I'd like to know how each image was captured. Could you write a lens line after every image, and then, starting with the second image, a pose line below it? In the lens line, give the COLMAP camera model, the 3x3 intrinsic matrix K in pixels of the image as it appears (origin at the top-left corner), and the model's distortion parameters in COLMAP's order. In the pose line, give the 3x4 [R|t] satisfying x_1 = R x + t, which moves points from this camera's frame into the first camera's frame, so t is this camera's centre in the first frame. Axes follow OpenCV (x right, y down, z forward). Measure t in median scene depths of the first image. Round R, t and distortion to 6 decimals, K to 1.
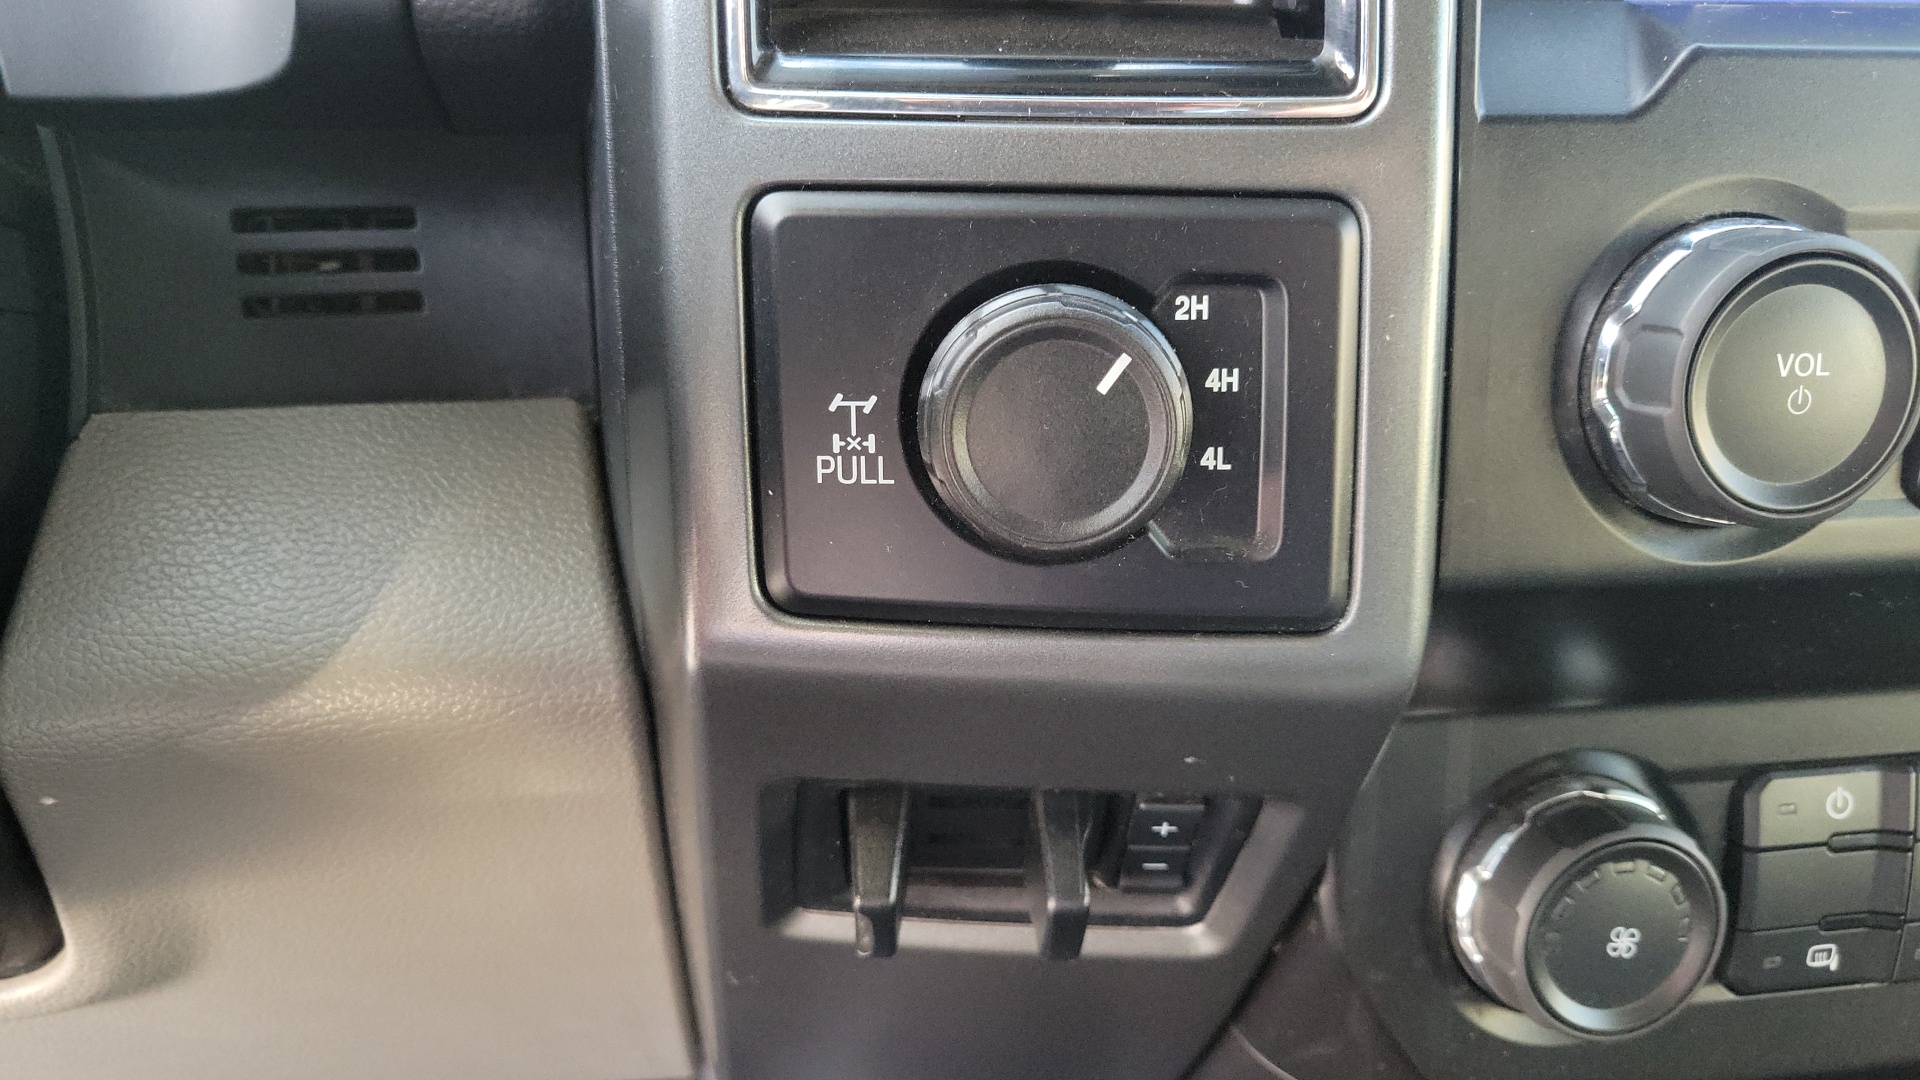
lens RADIAL K [[1428.1, 0, 968.1], [0, 1428.1, 525.3], [0, 0, 1]] dist [0.042809, -0.028304]
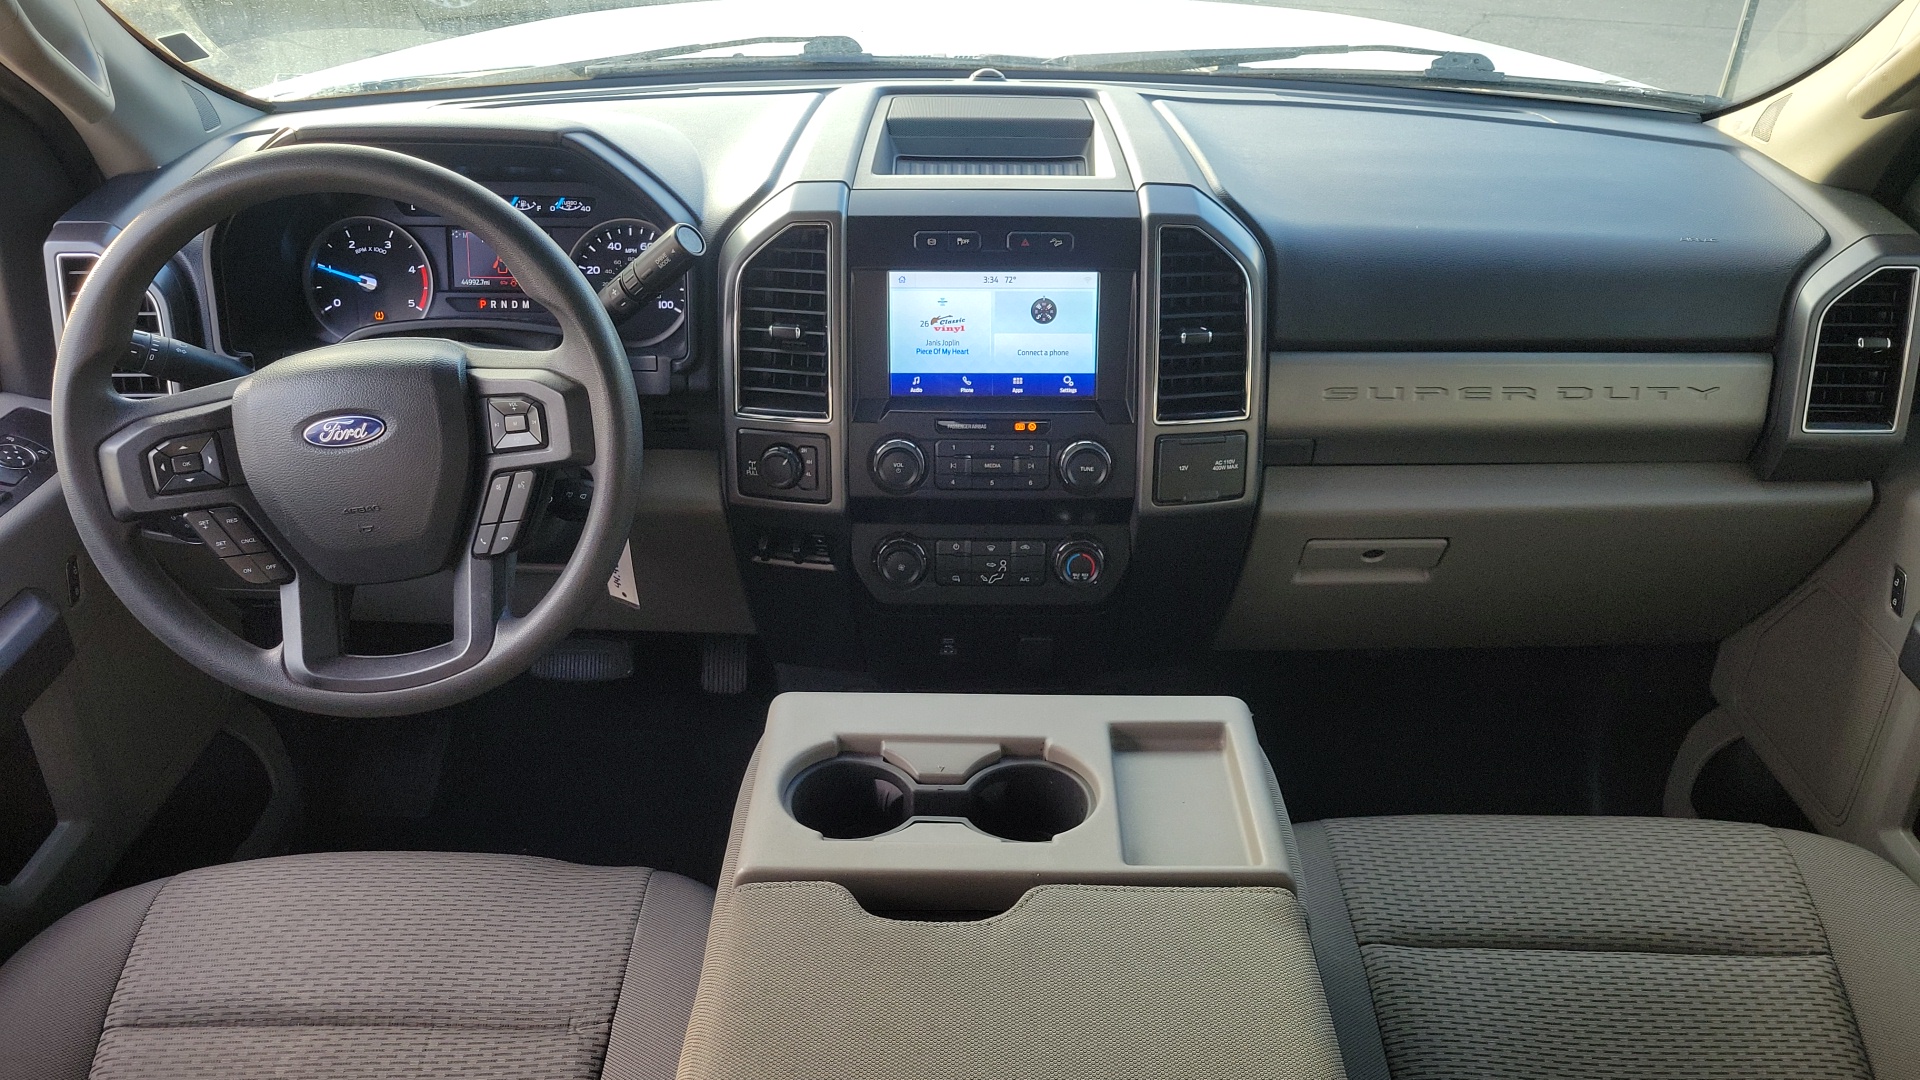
lens RADIAL K [[1428.1, 0, 968.1], [0, 1428.1, 525.3], [0, 0, 1]] dist [0.042809, -0.028304]
pose [[0.984610, 0.048213, -0.167986, 1.890384], [-0.047354, 0.998837, 0.009118, 0.090839], [0.168230, -0.001023, 0.985747, -4.973548]]
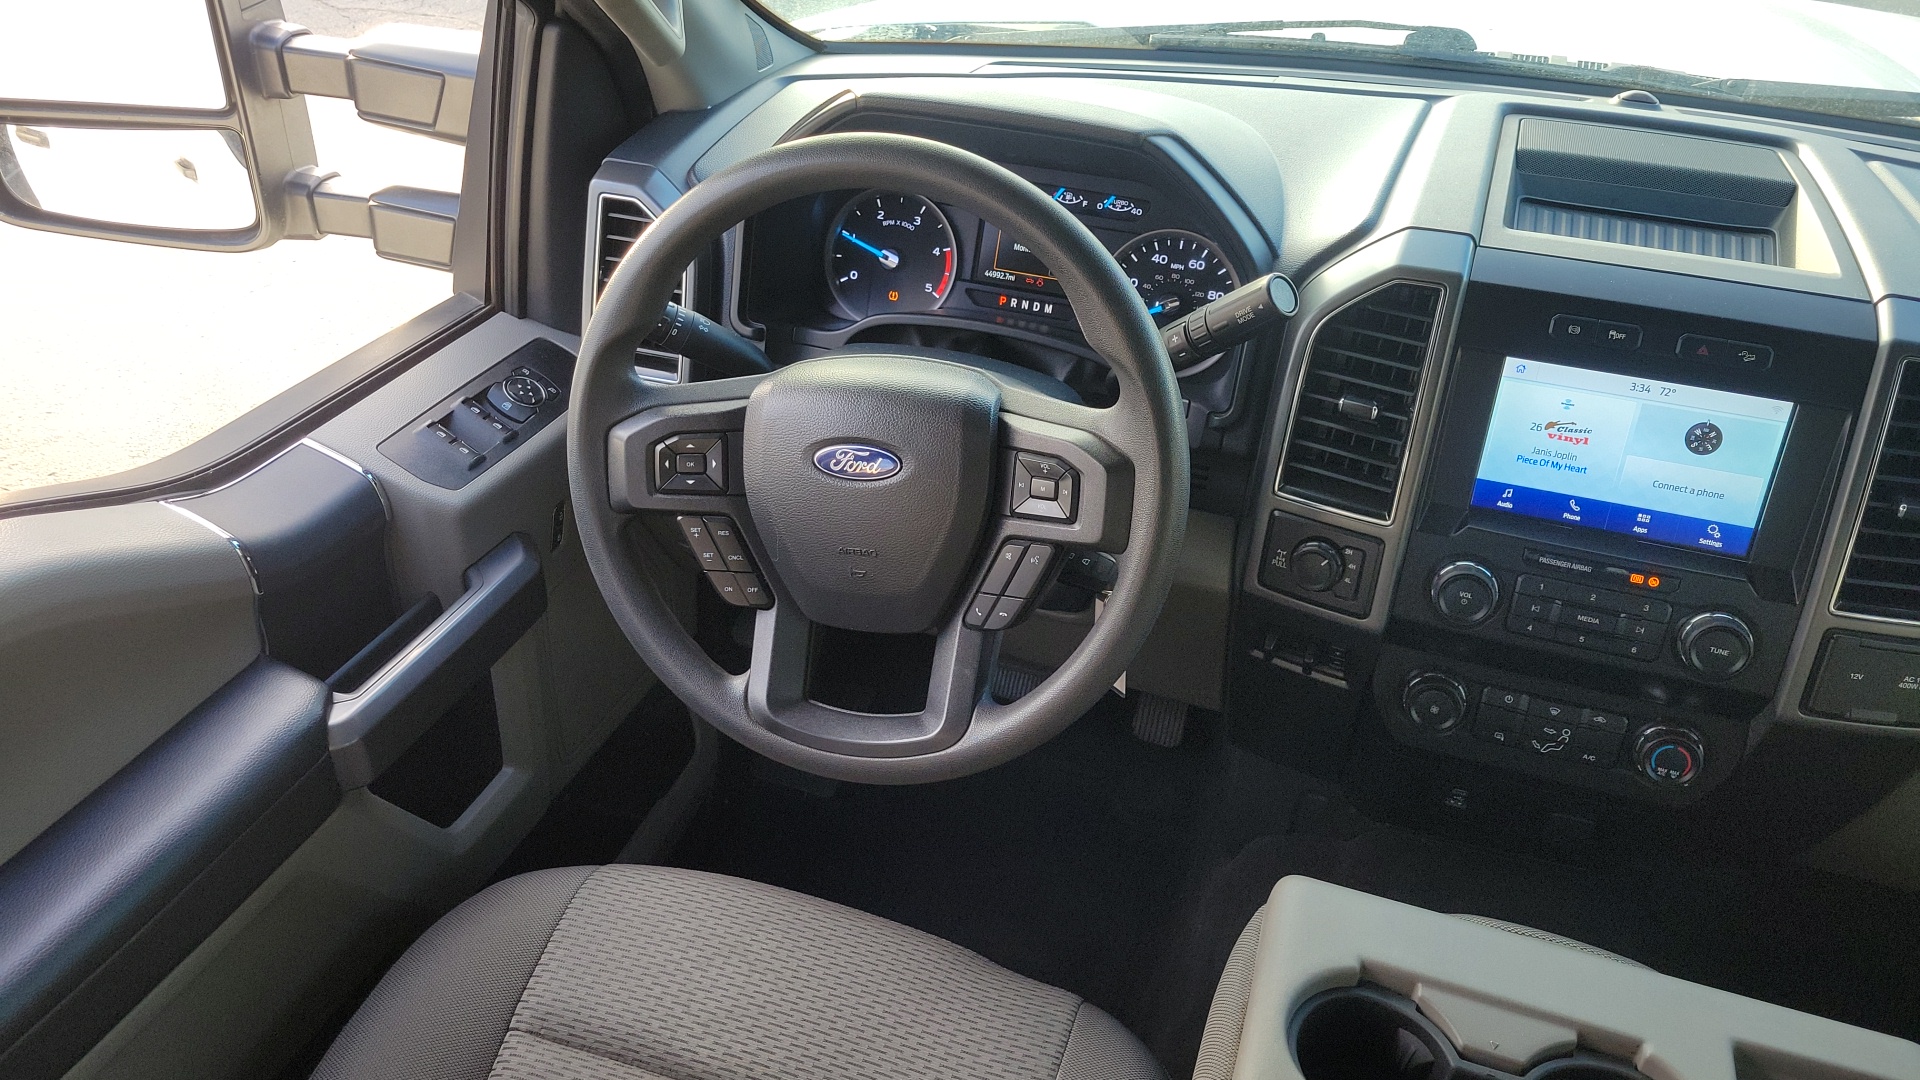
lens RADIAL K [[1428.1, 0, 968.1], [0, 1428.1, 525.3], [0, 0, 1]] dist [0.042809, -0.028304]
pose [[0.879650, 0.247960, -0.405871, 0.998878], [-0.230343, 0.968695, 0.092584, -0.391367], [0.416122, 0.012048, 0.909229, -4.215885]]
